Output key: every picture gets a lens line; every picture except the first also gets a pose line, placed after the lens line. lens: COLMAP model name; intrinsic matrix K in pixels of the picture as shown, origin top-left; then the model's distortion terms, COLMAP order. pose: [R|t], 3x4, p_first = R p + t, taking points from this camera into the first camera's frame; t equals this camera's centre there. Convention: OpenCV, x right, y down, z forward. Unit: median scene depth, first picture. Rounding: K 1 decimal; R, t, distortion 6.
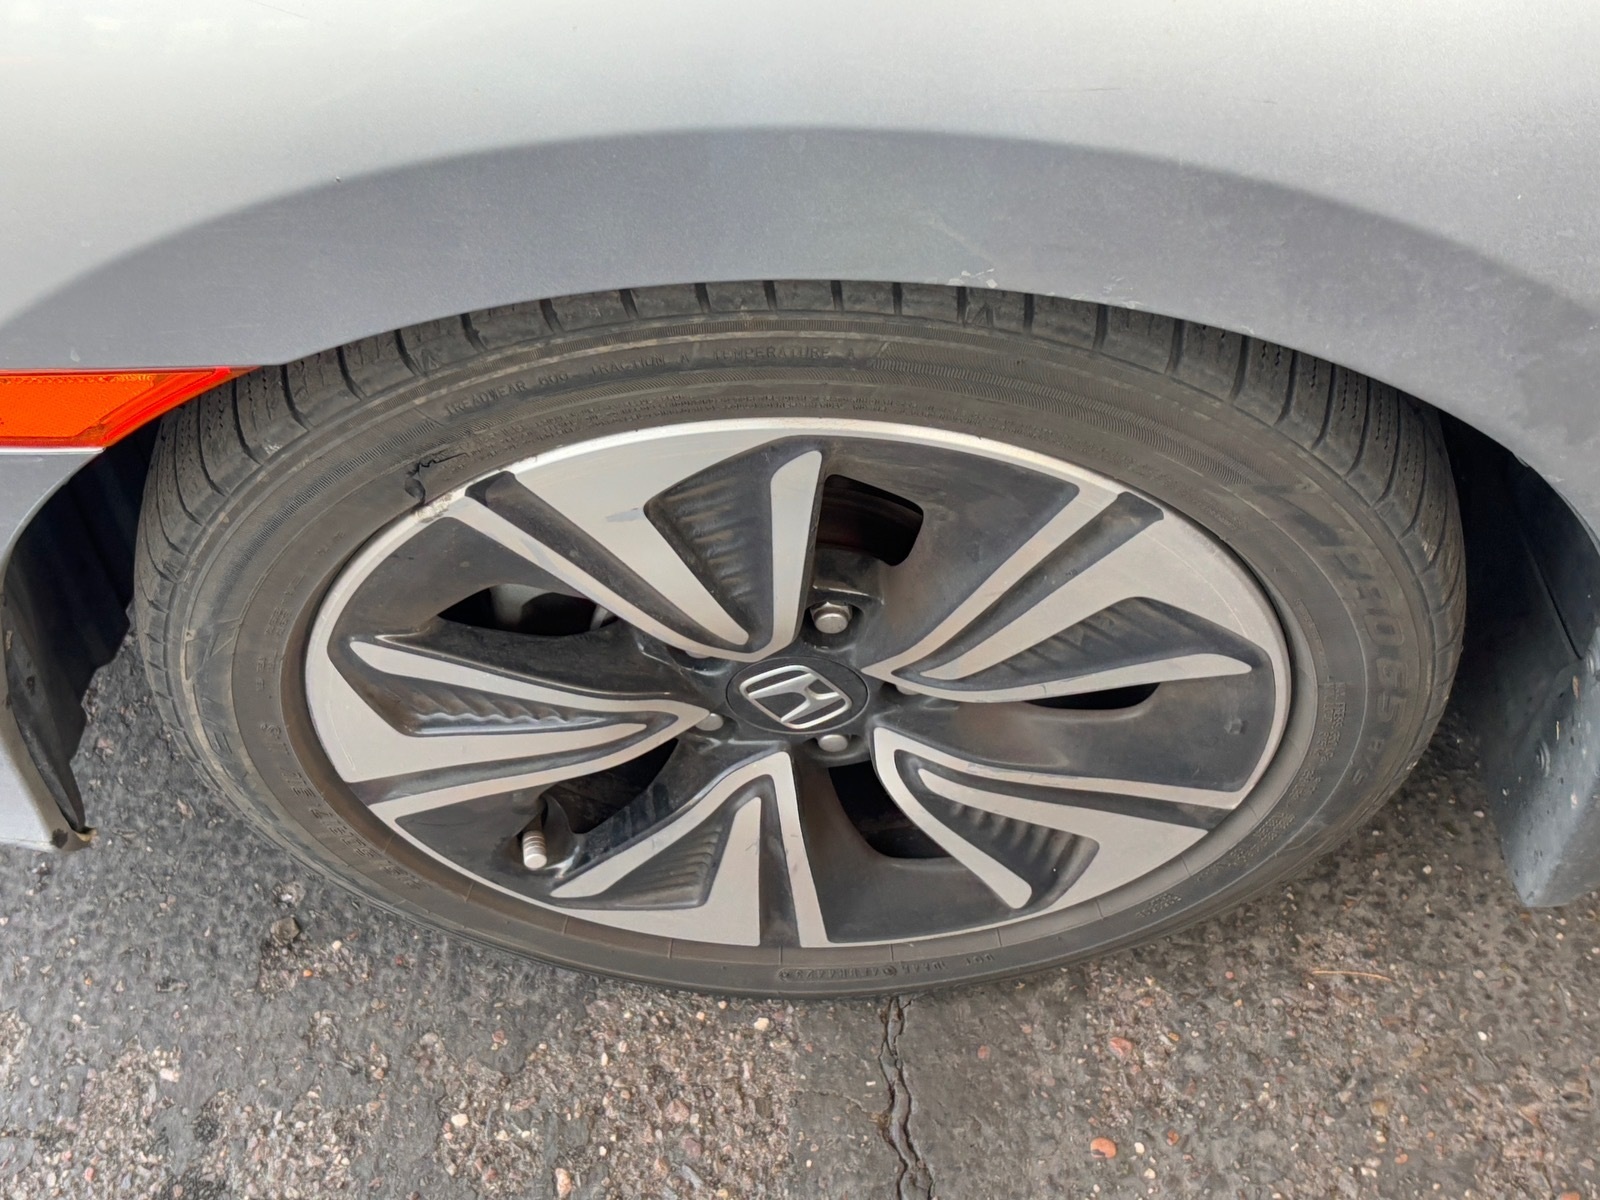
lens RADIAL K [[2236.6, 0, 798.7], [0, 2236.6, 600.1], [0, 0, 1]] dist [0.005908, 0.000000]
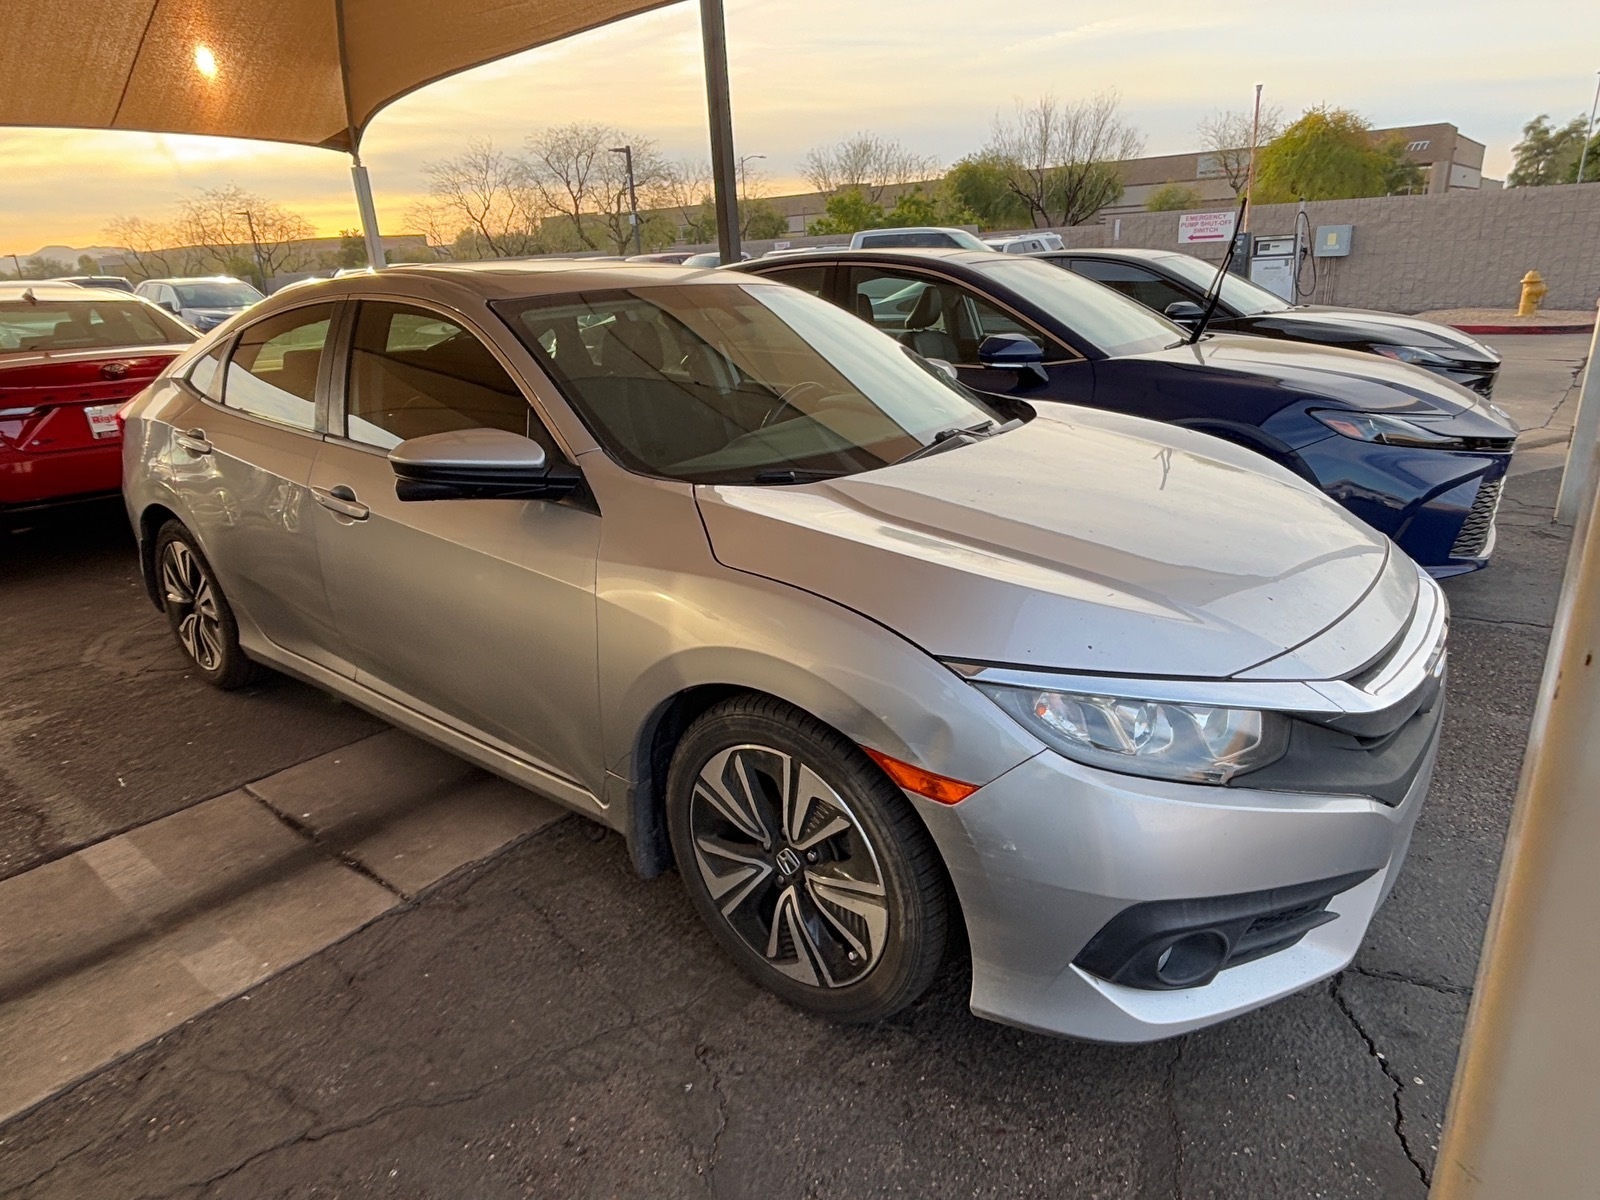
lens RADIAL K [[936.5, 0, 801.8], [0, 936.5, 596.0], [0, 0, 1]] dist [-0.001328, -0.000472]
pose [[0.572528, 0.791616, -0.213439, -0.004899], [-0.818797, 0.538649, -0.198565, 0.092813], [-0.042218, 0.288447, 0.956565, -0.600897]]
